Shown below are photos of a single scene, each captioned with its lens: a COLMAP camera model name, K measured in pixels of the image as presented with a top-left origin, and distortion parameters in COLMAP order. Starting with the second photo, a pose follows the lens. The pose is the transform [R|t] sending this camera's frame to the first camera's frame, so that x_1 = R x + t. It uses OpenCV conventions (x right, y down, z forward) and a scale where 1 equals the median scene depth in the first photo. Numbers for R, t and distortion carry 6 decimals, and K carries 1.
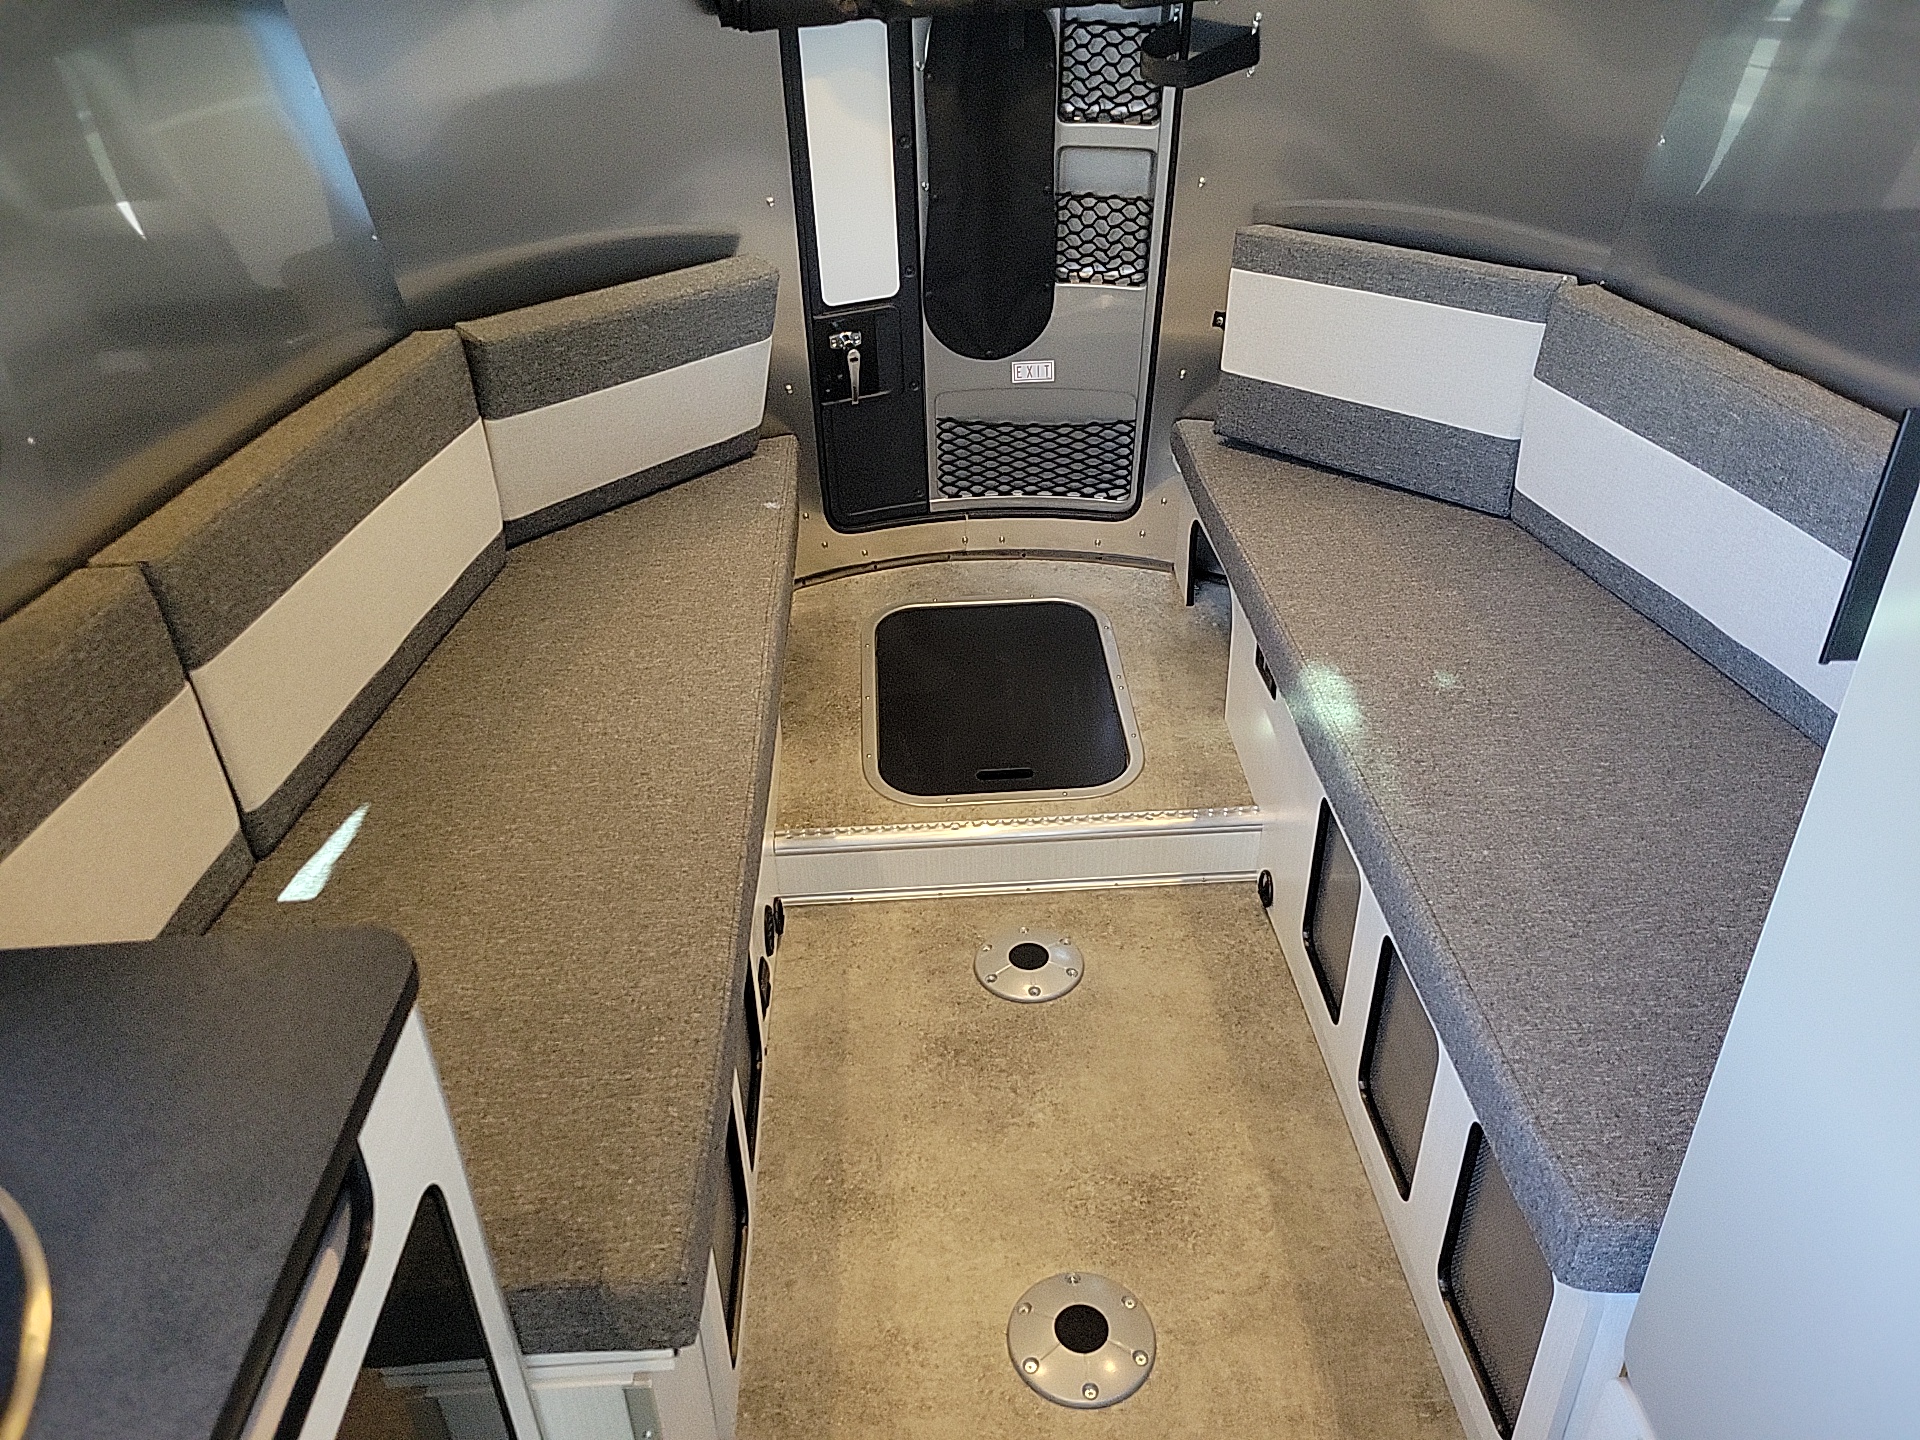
lens RADIAL K [[1443.5, 0, 940.5], [0, 1443.5, 708.7], [0, 0, 1]] dist [0.051971, -0.036477]
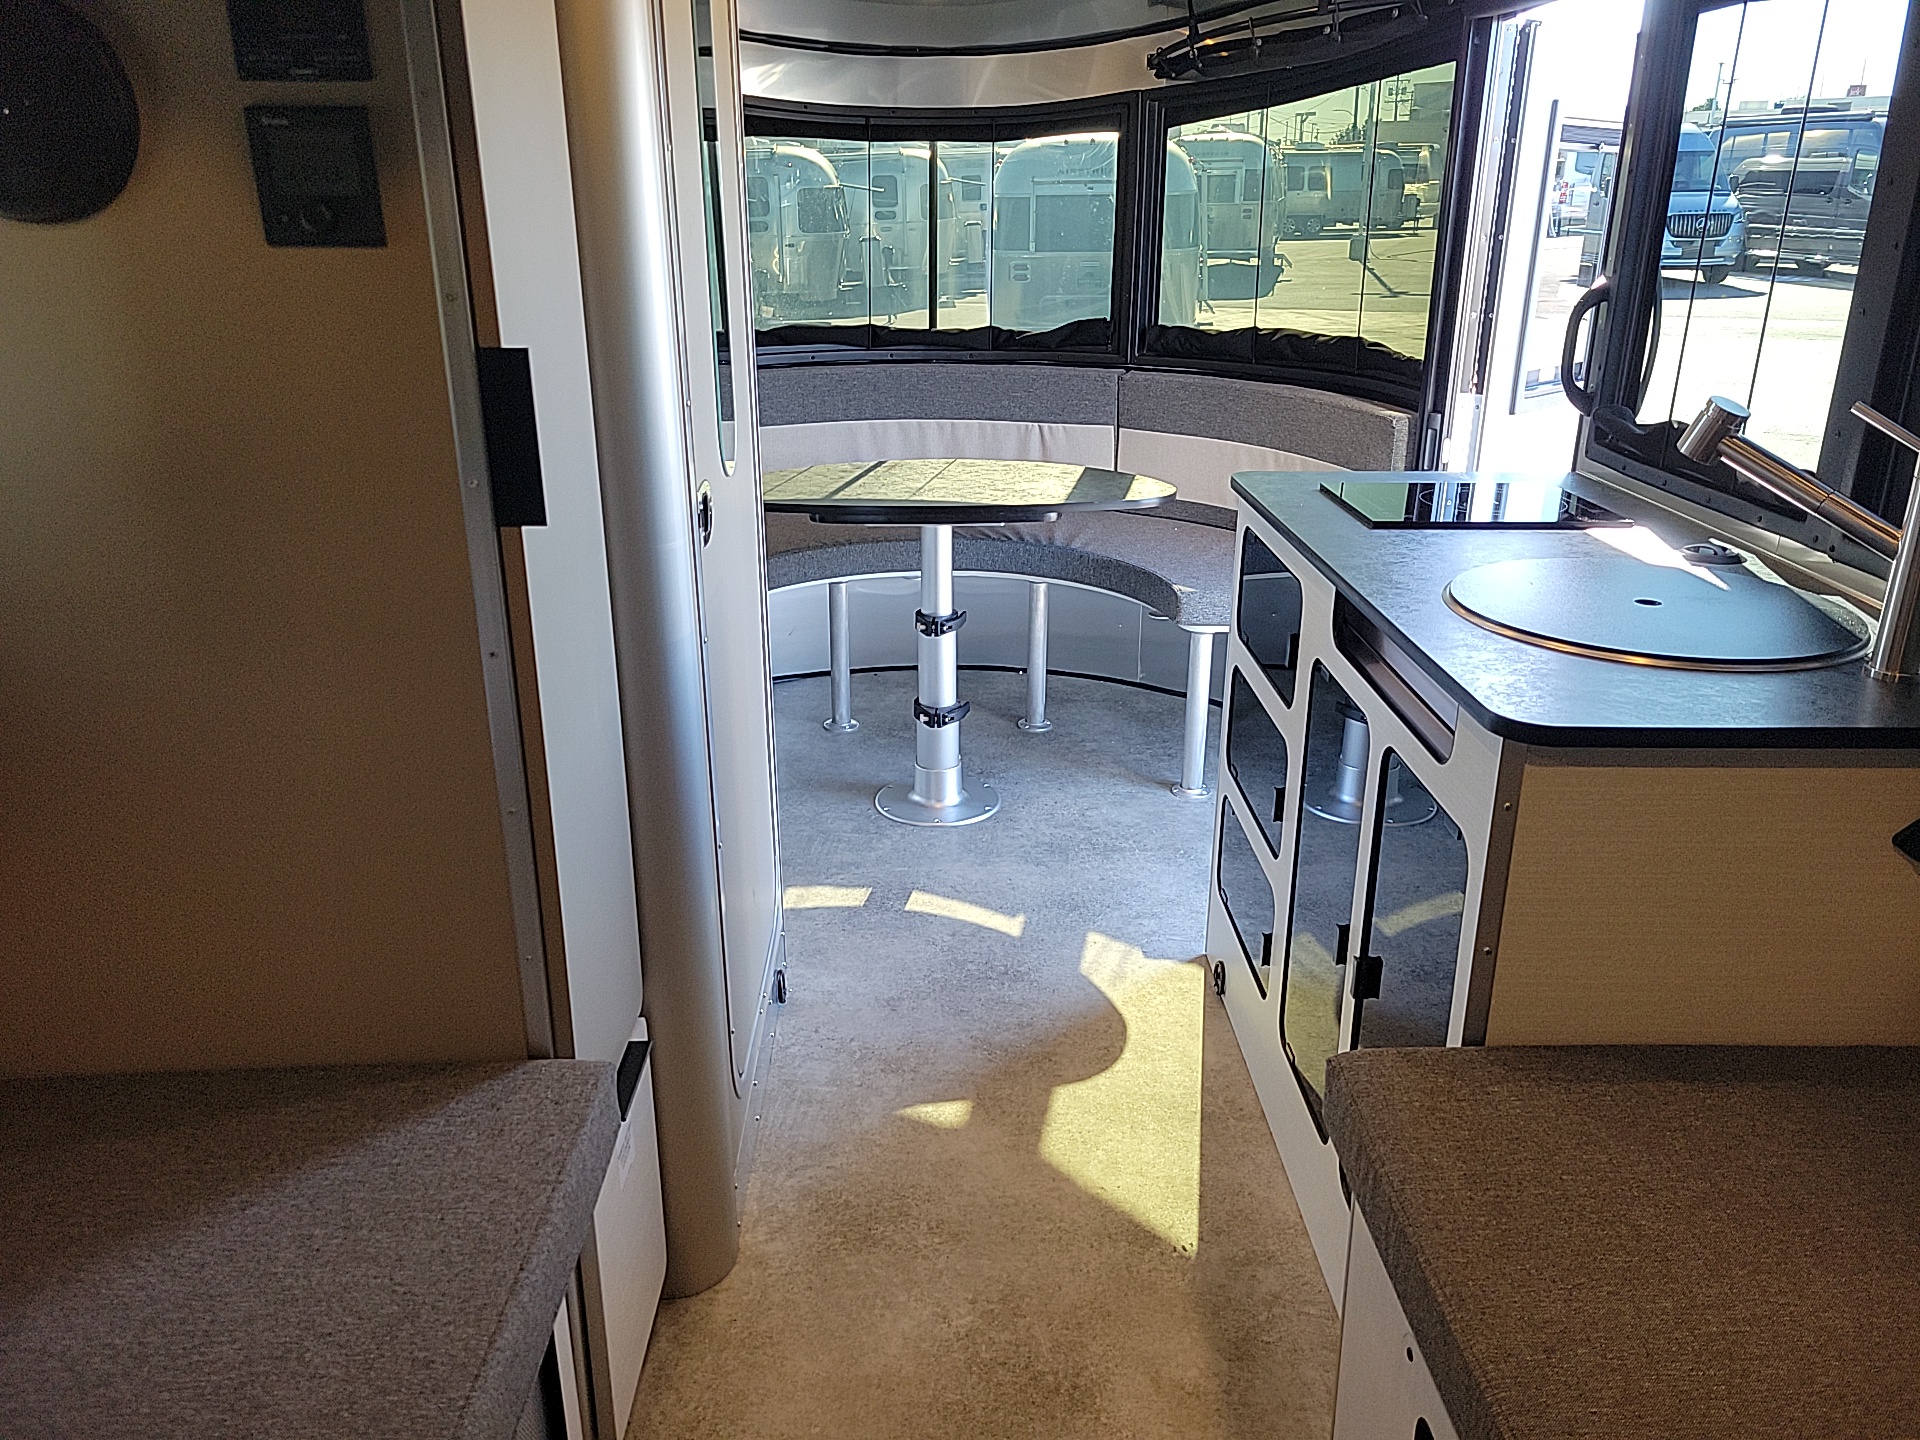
lens RADIAL K [[1443.5, 0, 940.5], [0, 1443.5, 708.7], [0, 0, 1]] dist [0.051971, -0.036477]
pose [[-0.999045, 0.023060, 0.037103, 0.035103], [0.043319, 0.632629, 0.773243, -0.604123], [-0.005641, 0.774112, -0.633024, 1.140684]]
